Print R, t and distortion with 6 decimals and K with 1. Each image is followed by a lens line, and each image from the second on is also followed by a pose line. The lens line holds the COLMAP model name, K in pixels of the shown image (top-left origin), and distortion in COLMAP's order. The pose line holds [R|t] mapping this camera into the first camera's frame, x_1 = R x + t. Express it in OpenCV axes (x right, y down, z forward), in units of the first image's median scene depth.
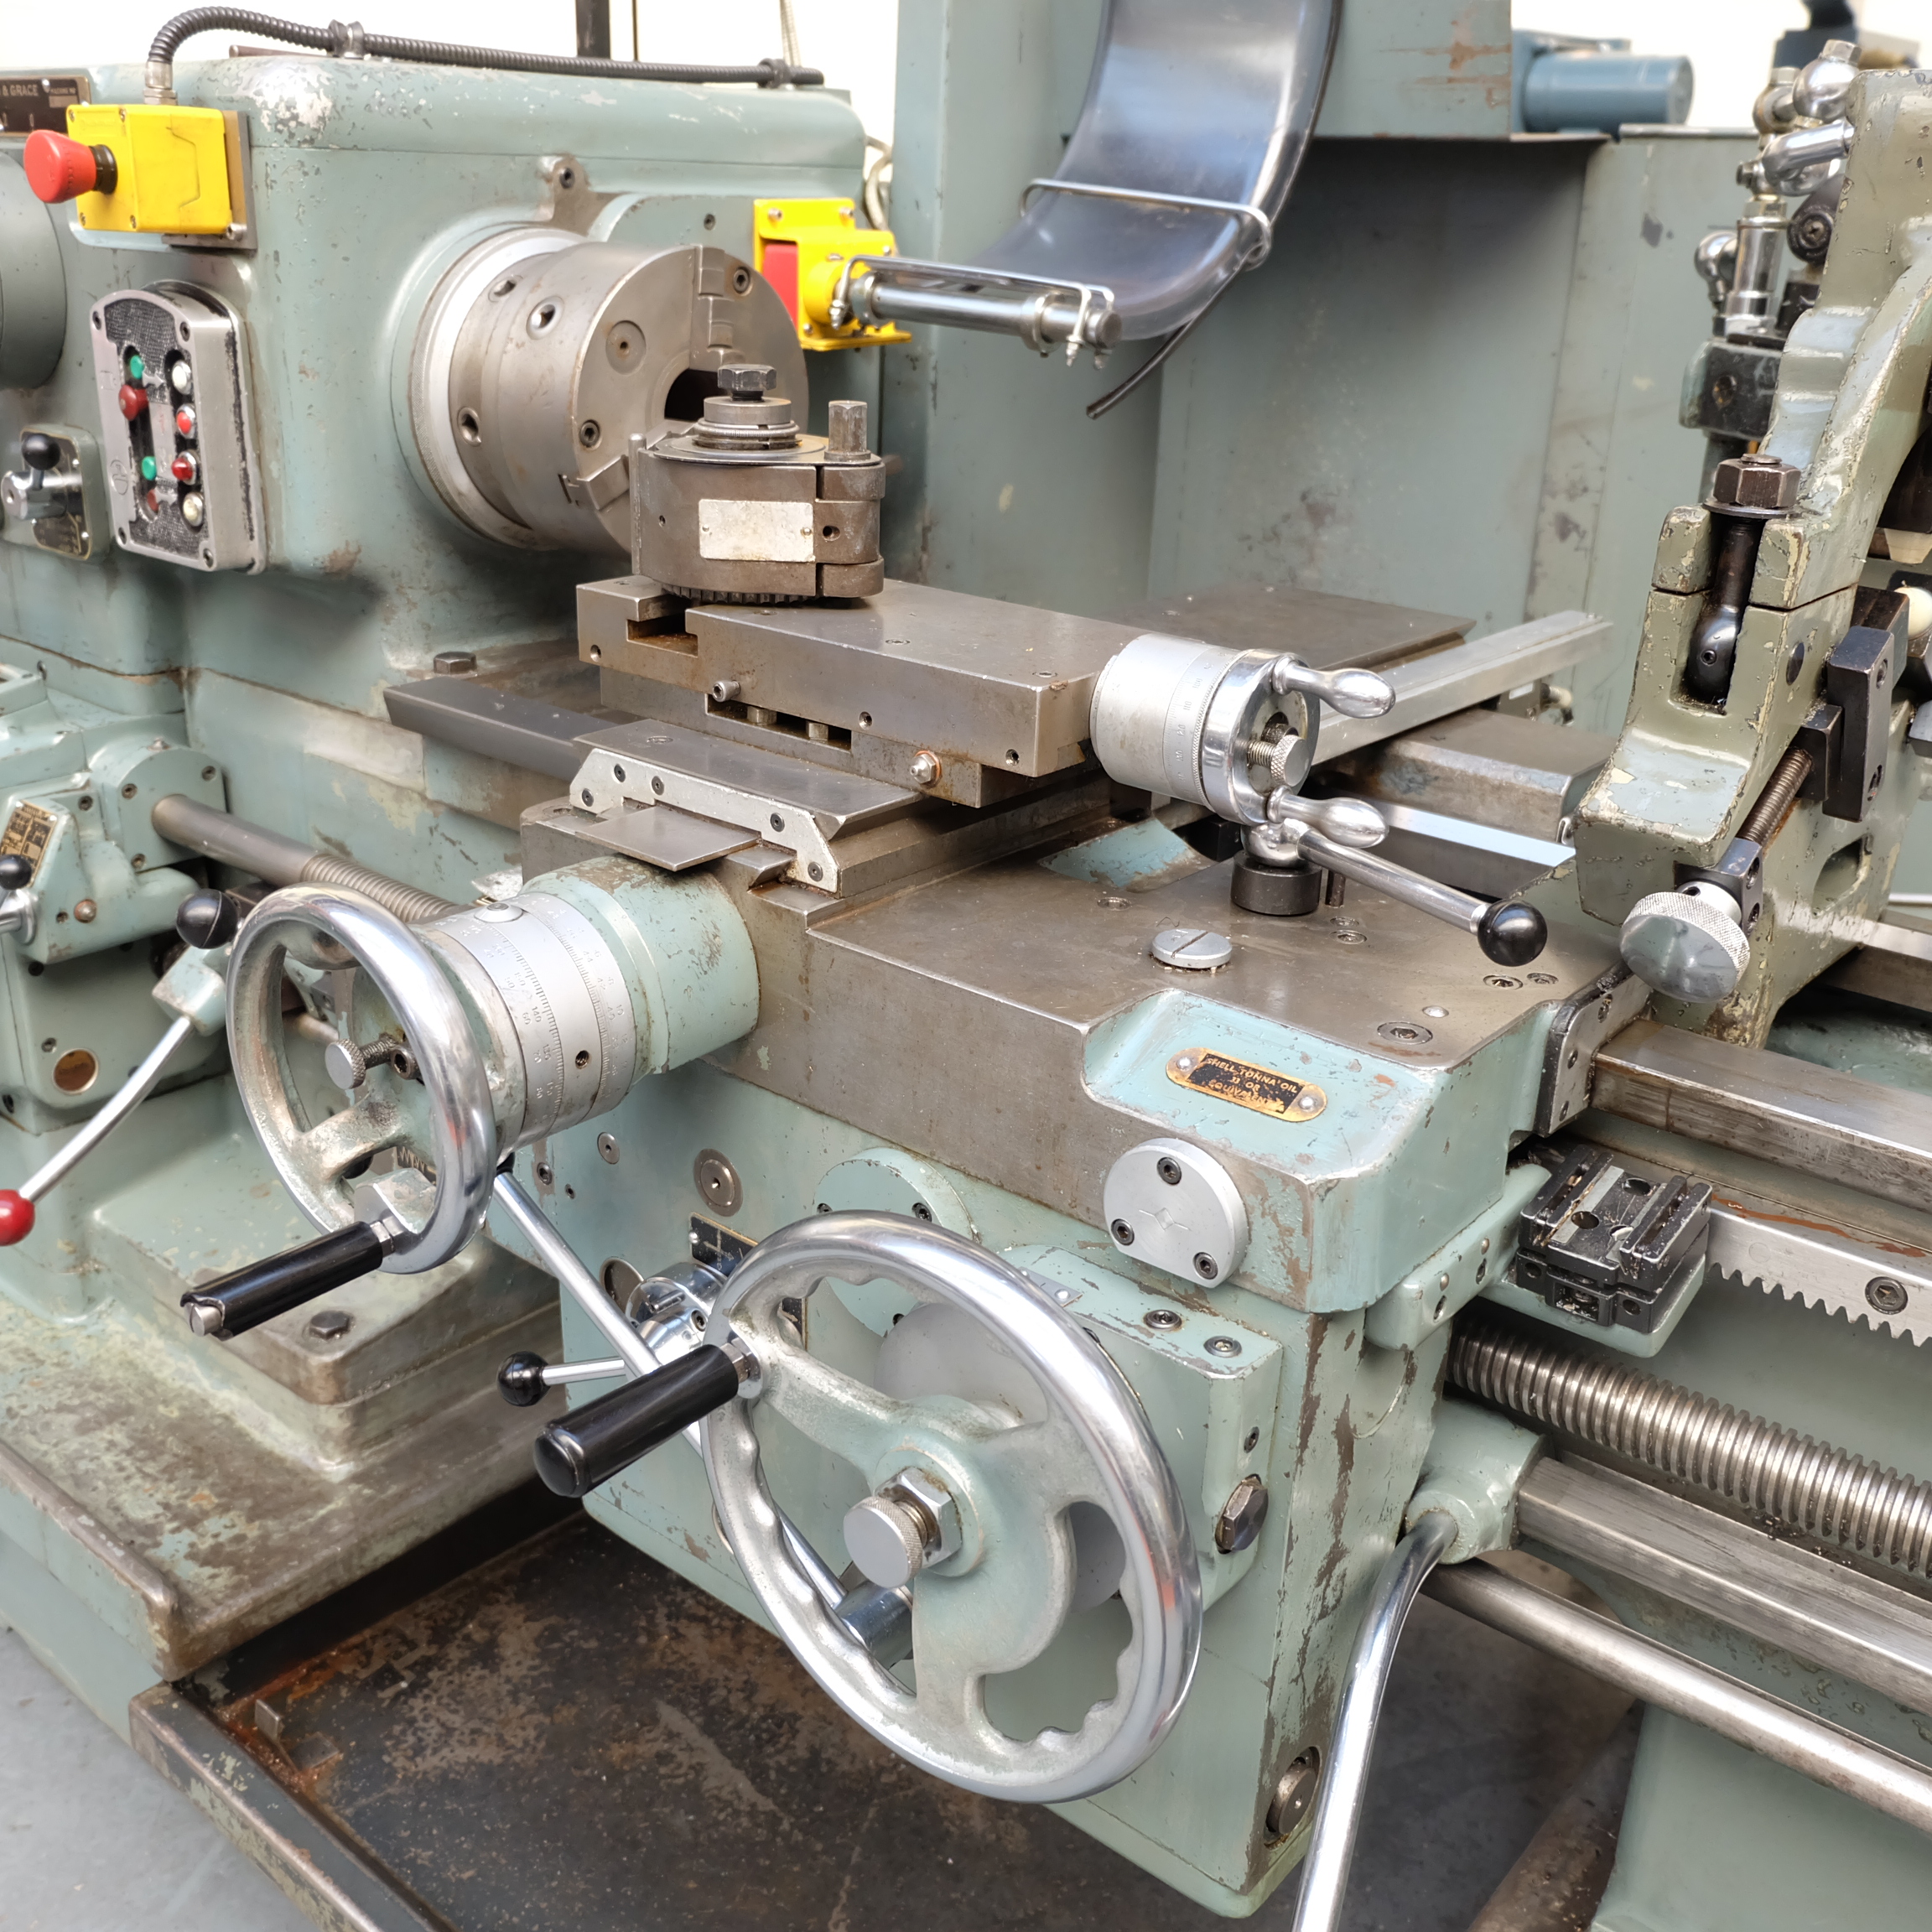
lens RADIAL K [[1975.6, 0, 966.0], [0, 1975.6, 966.0], [0, 0, 1]] dist [-0.100879, 0.137347]
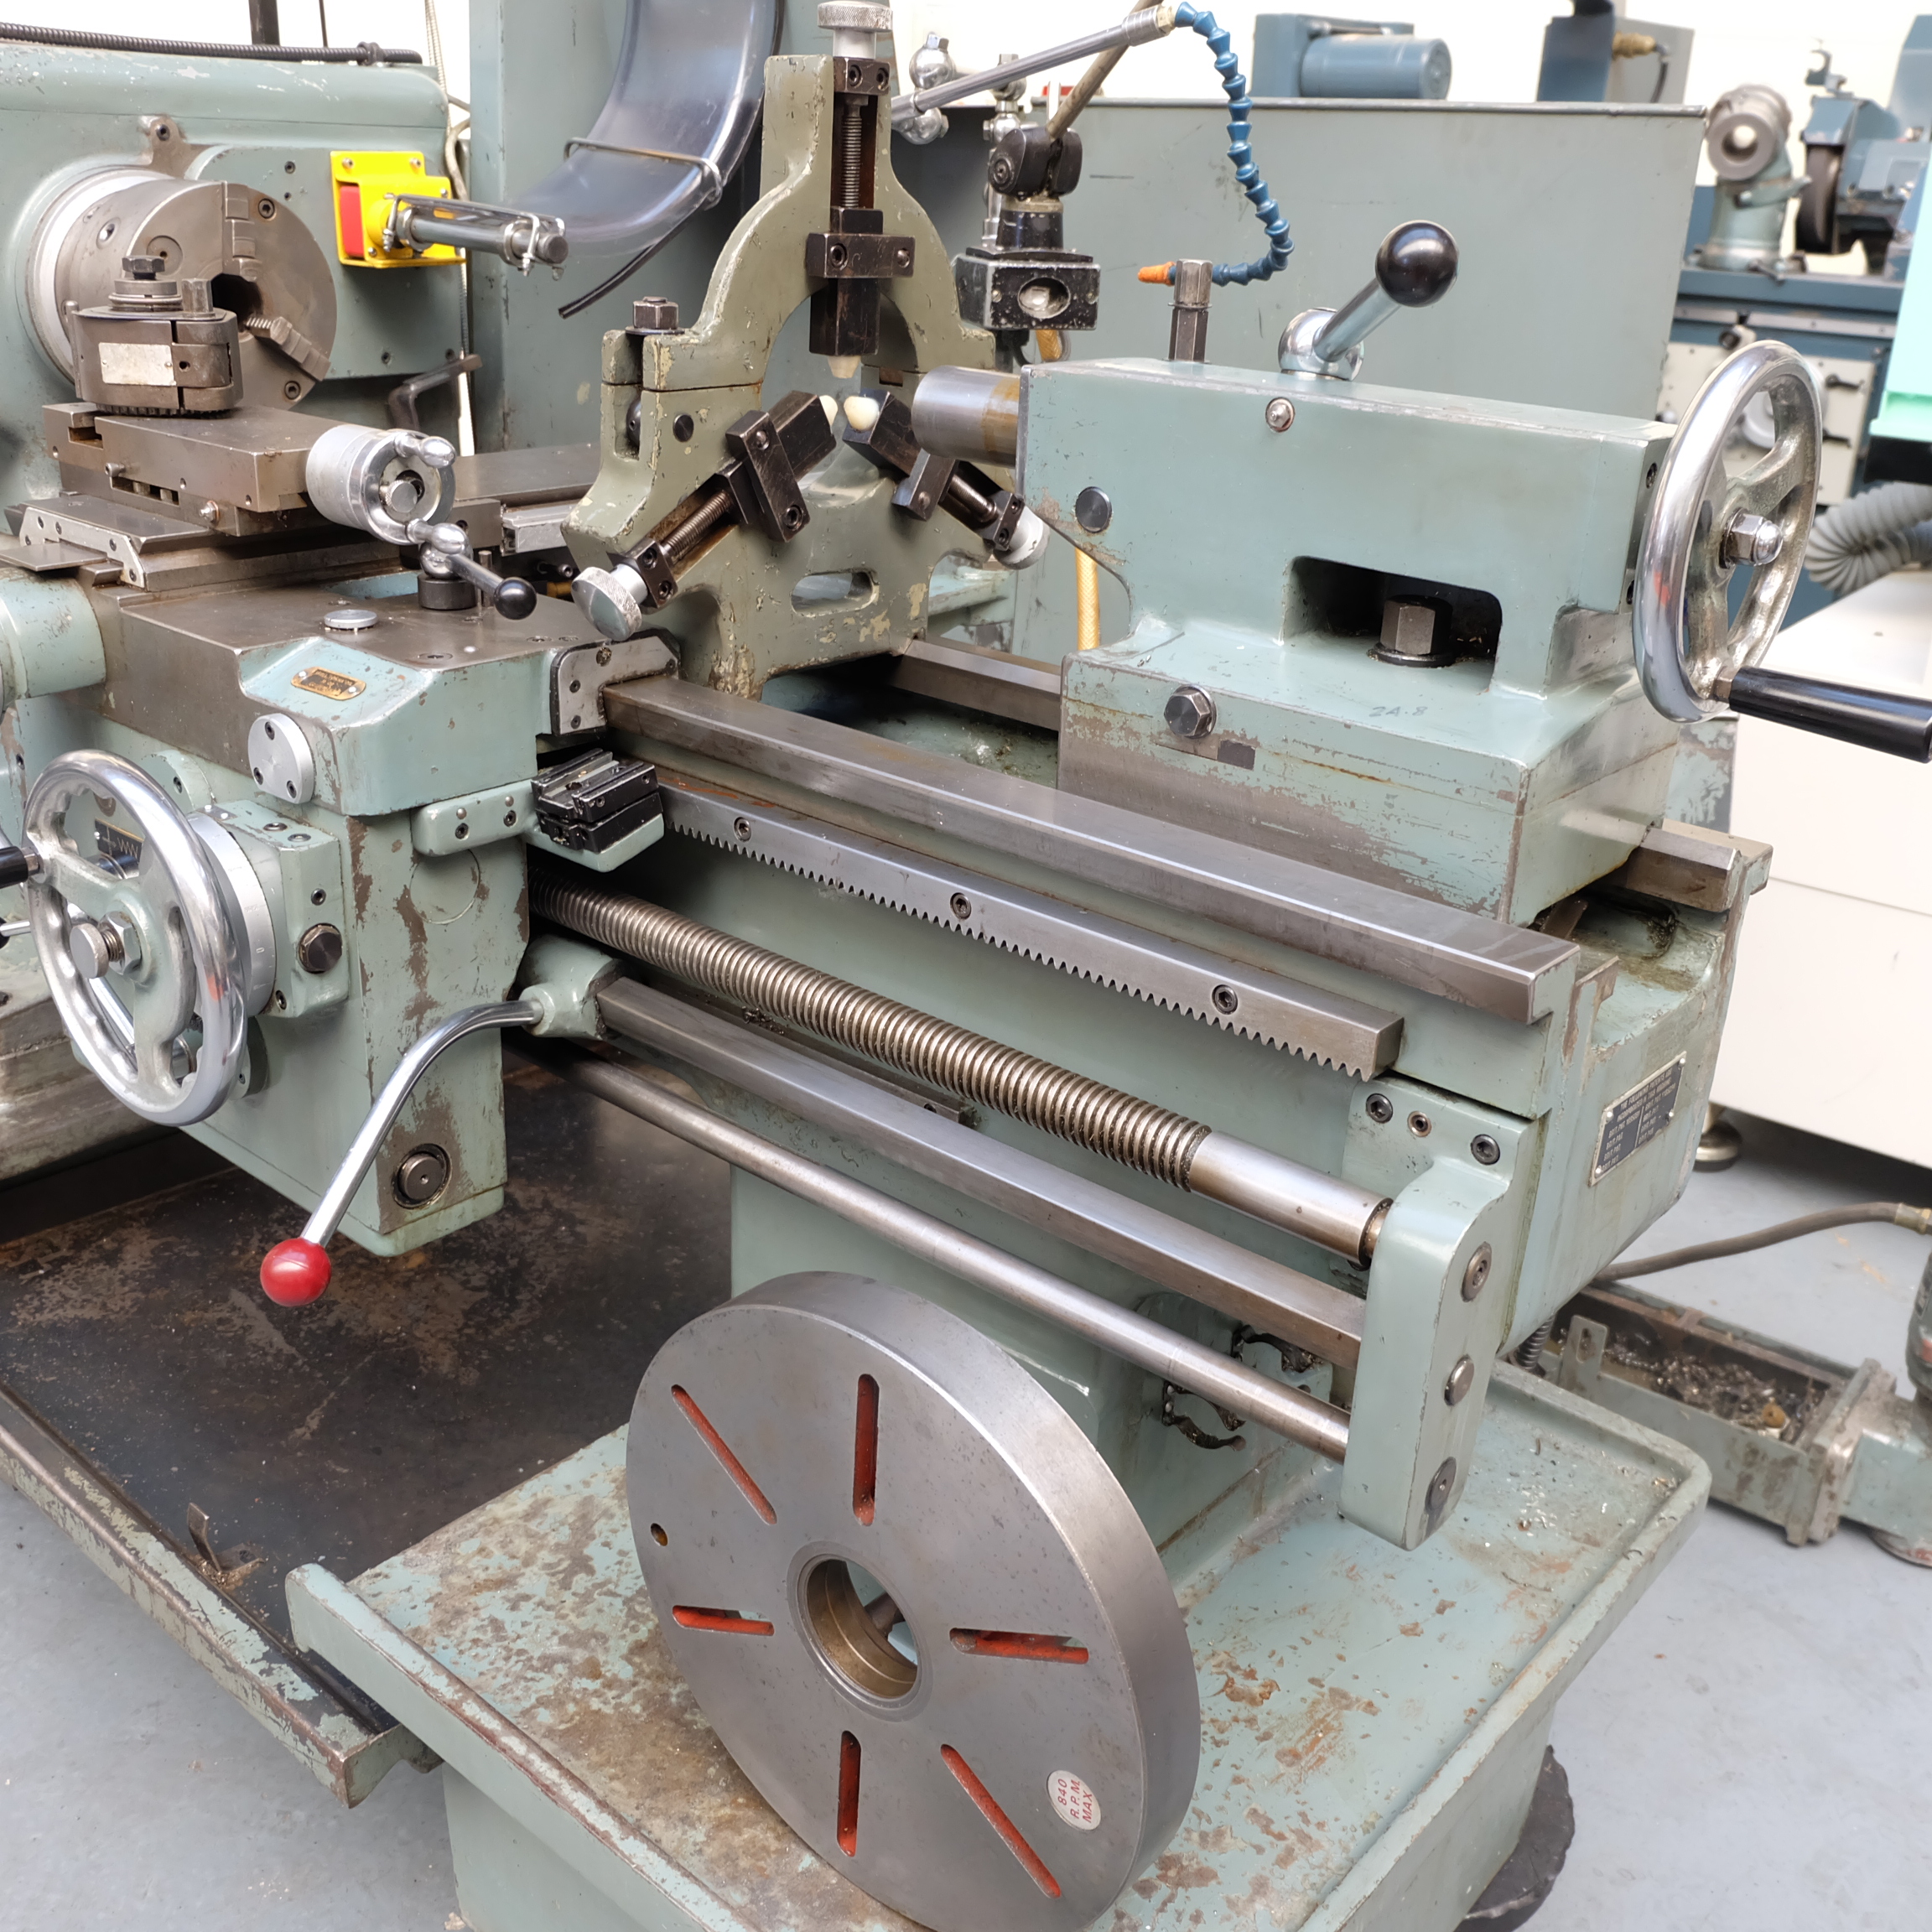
lens RADIAL K [[1967.6, 0, 969.2], [0, 1967.6, 957.8], [0, 0, 1]] dist [-0.085565, 0.095505]
pose [[0.999836, 0.015339, -0.009655, 0.388516], [-0.015253, 0.999844, 0.008937, 0.148543], [0.009790, -0.008789, 0.999913, -0.342113]]
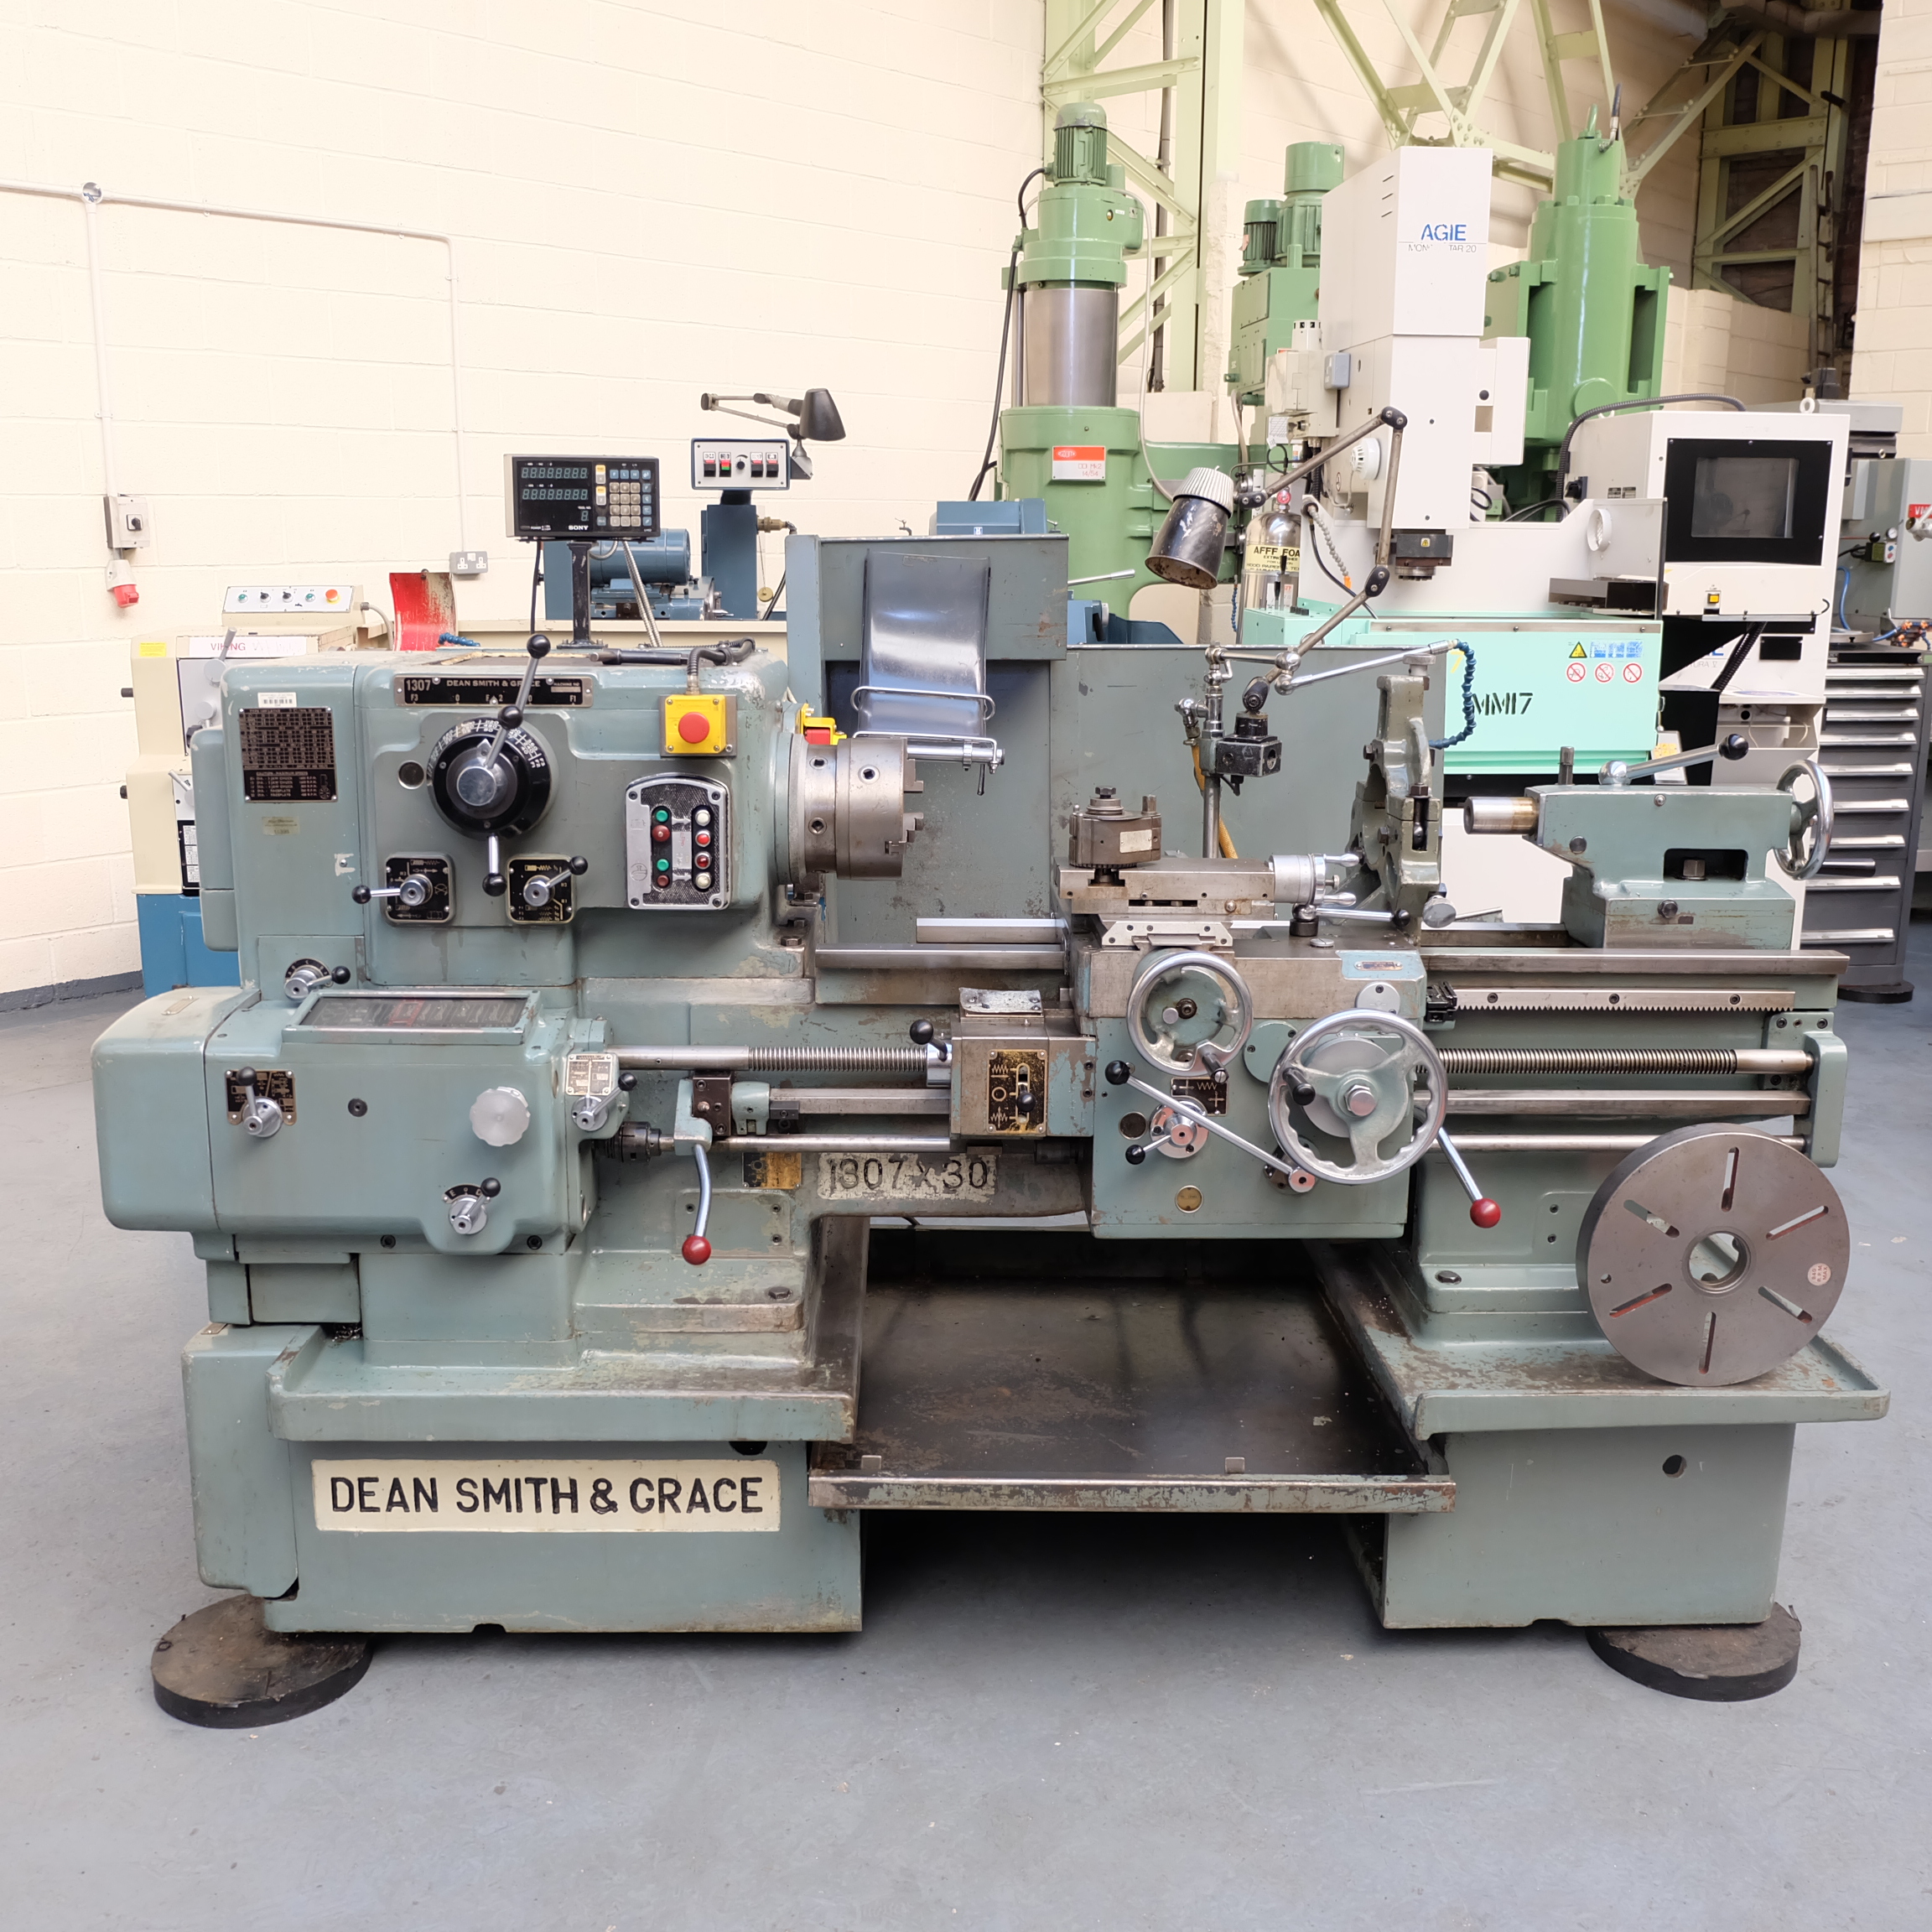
lens RADIAL K [[1975.6, 0, 966.0], [0, 1975.6, 966.0], [0, 0, 1]] dist [-0.100879, 0.137347]
pose [[0.753254, -0.156683, 0.638795, -1.518081], [0.259011, 0.963398, -0.069119, 0.063693], [-0.604584, 0.217520, 0.766266, -0.720049]]
